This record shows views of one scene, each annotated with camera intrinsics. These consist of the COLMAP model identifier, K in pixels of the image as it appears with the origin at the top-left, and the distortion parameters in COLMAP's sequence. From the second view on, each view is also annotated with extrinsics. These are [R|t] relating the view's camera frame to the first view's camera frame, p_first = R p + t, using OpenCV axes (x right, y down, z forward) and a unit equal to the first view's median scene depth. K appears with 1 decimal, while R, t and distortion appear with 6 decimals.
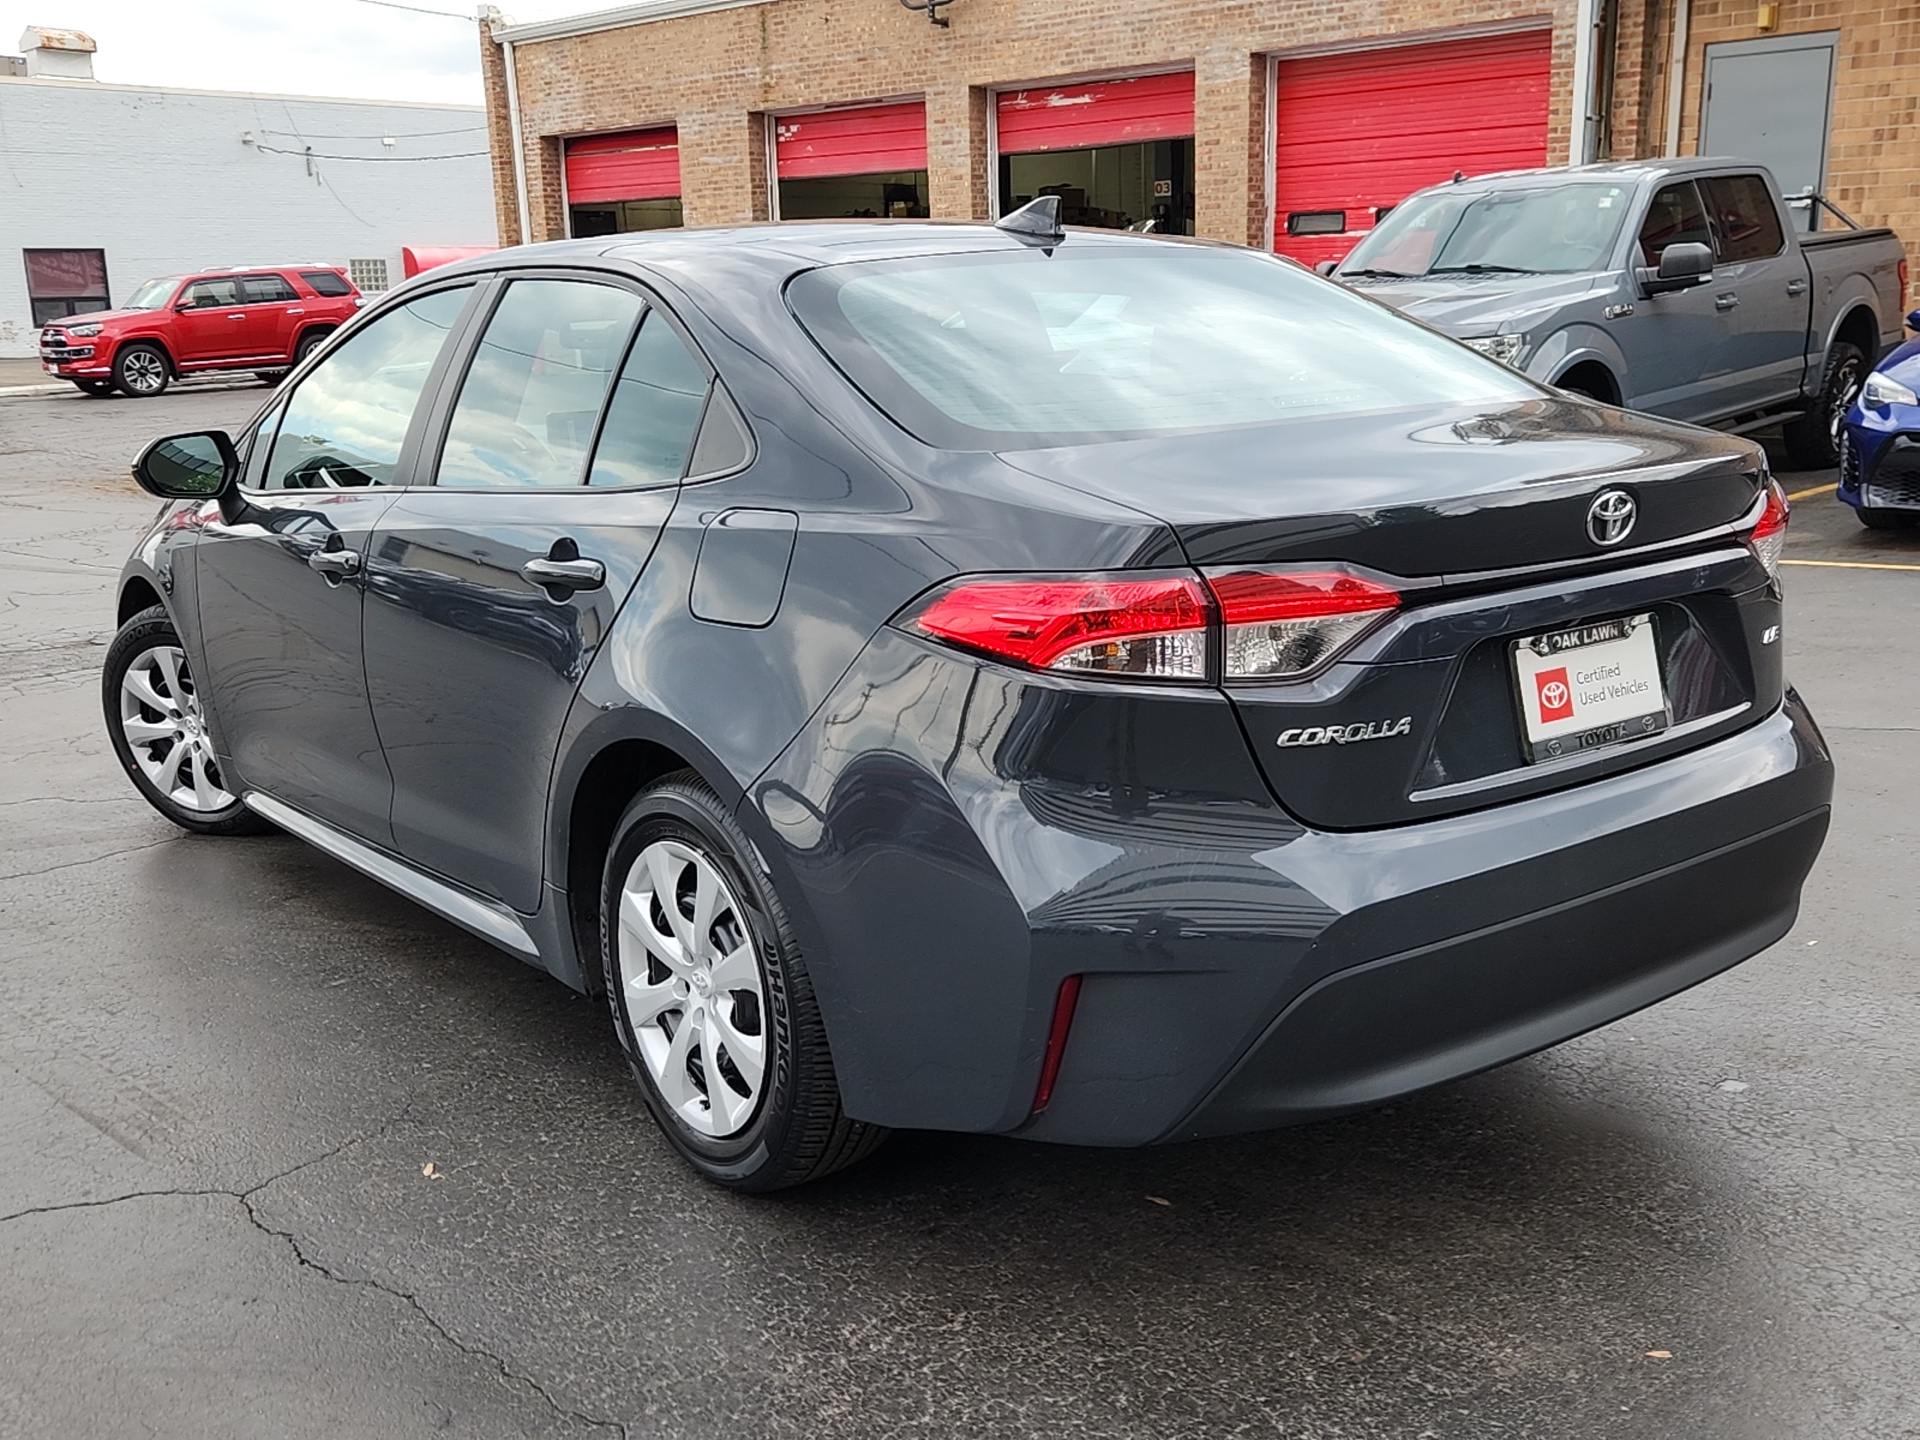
lens RADIAL K [[1859.6, 0, 988.8], [0, 1859.6, 723.9], [0, 0, 1]] dist [0.091736, -0.110806]
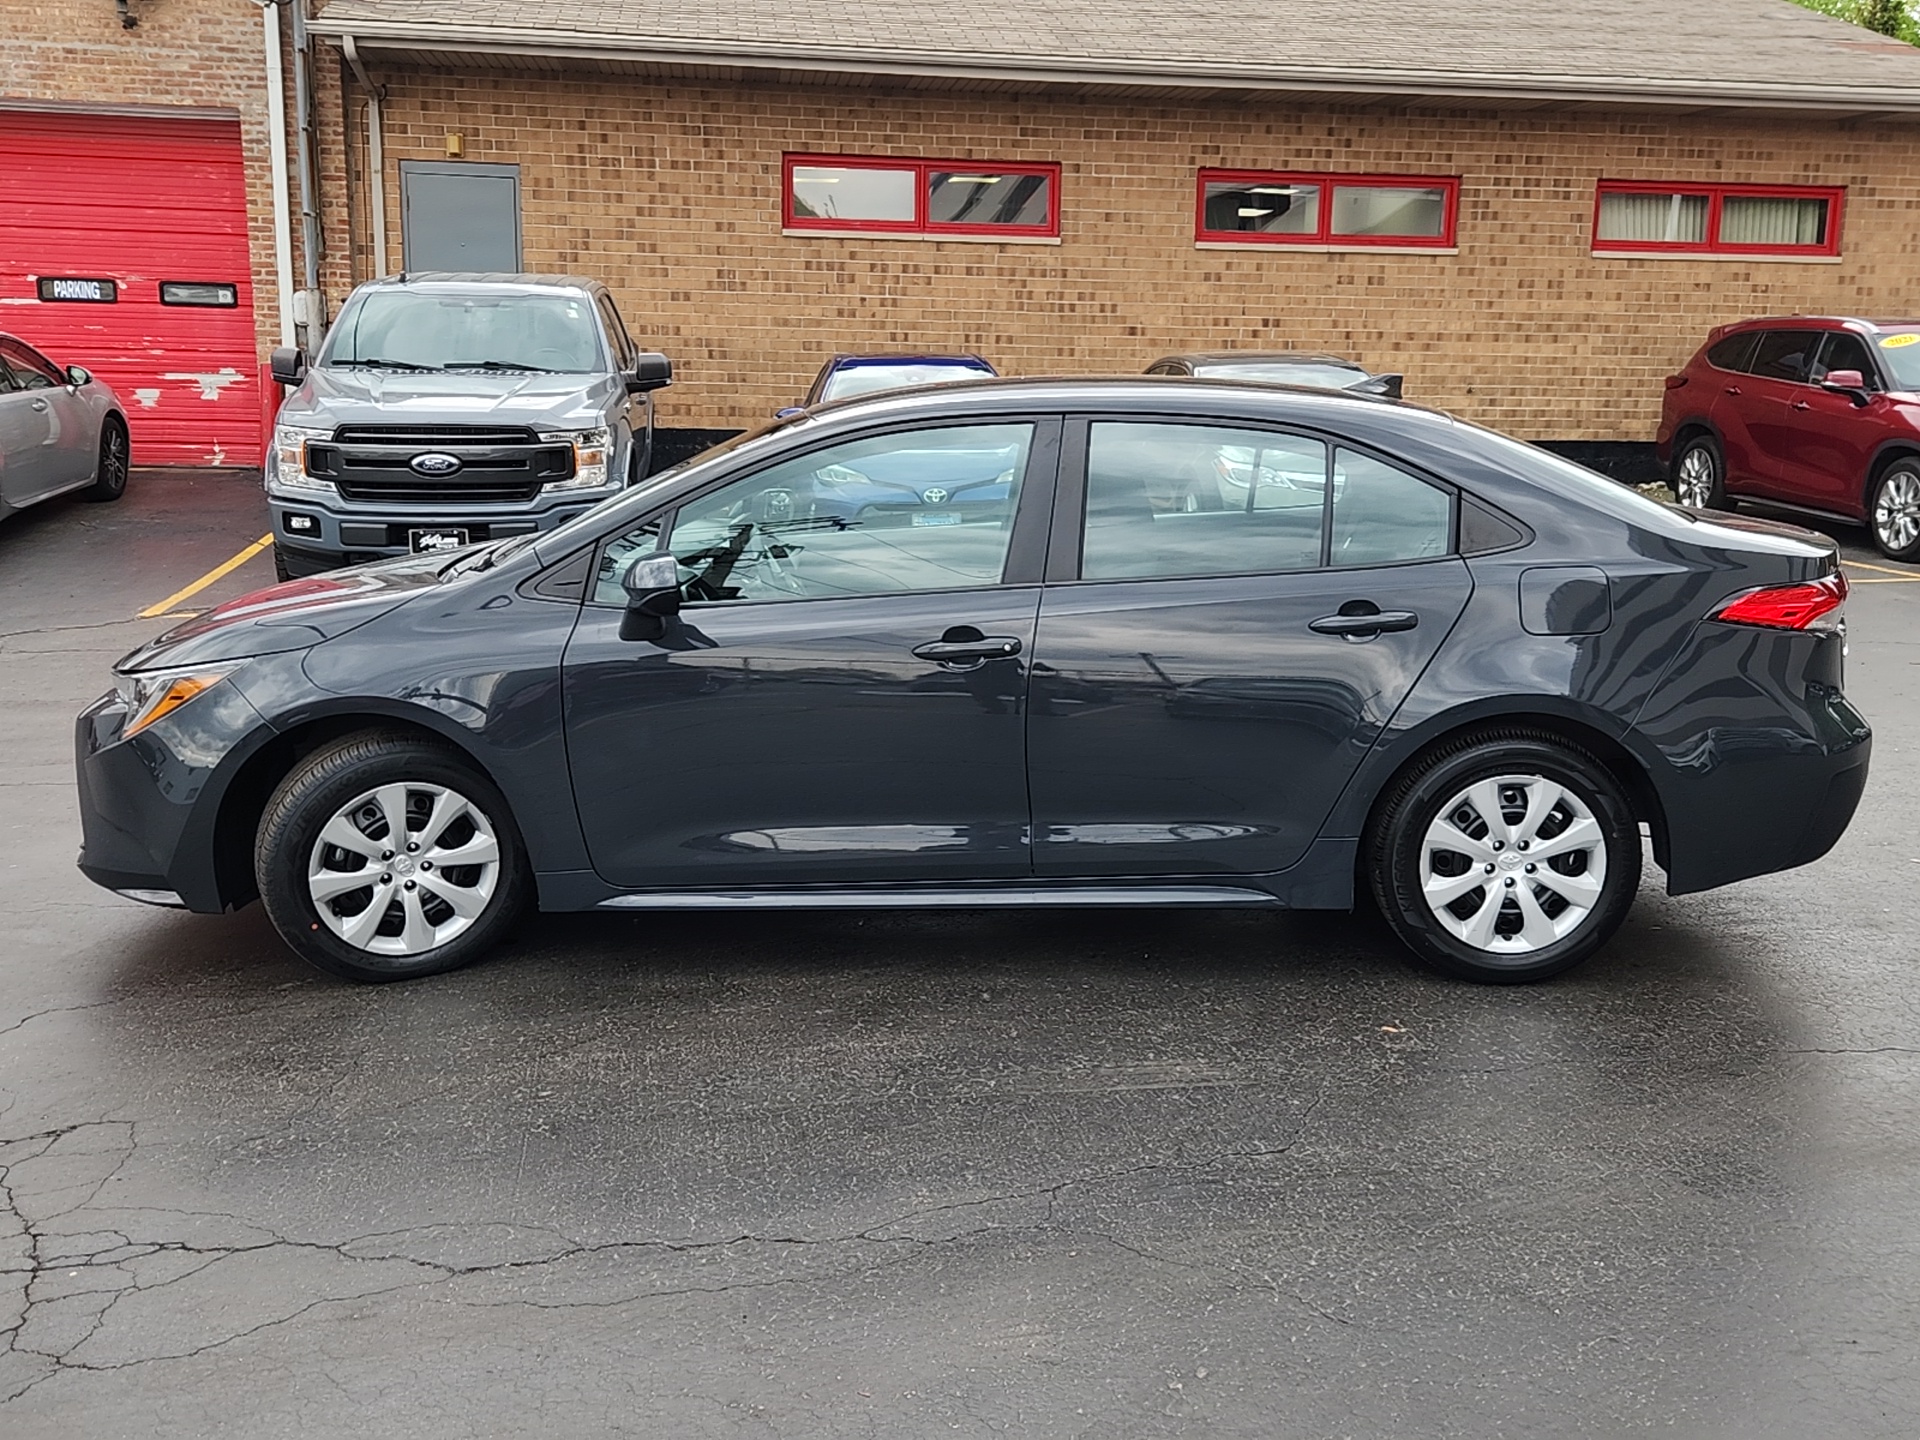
lens RADIAL K [[1859.6, 0, 988.8], [0, 1859.6, 723.9], [0, 0, 1]] dist [0.091736, -0.110806]
pose [[0.621802, -0.121895, 0.773630, -0.306355], [0.147143, 0.988405, 0.037470, -0.019585], [-0.769228, 0.090536, 0.632528, 0.055084]]
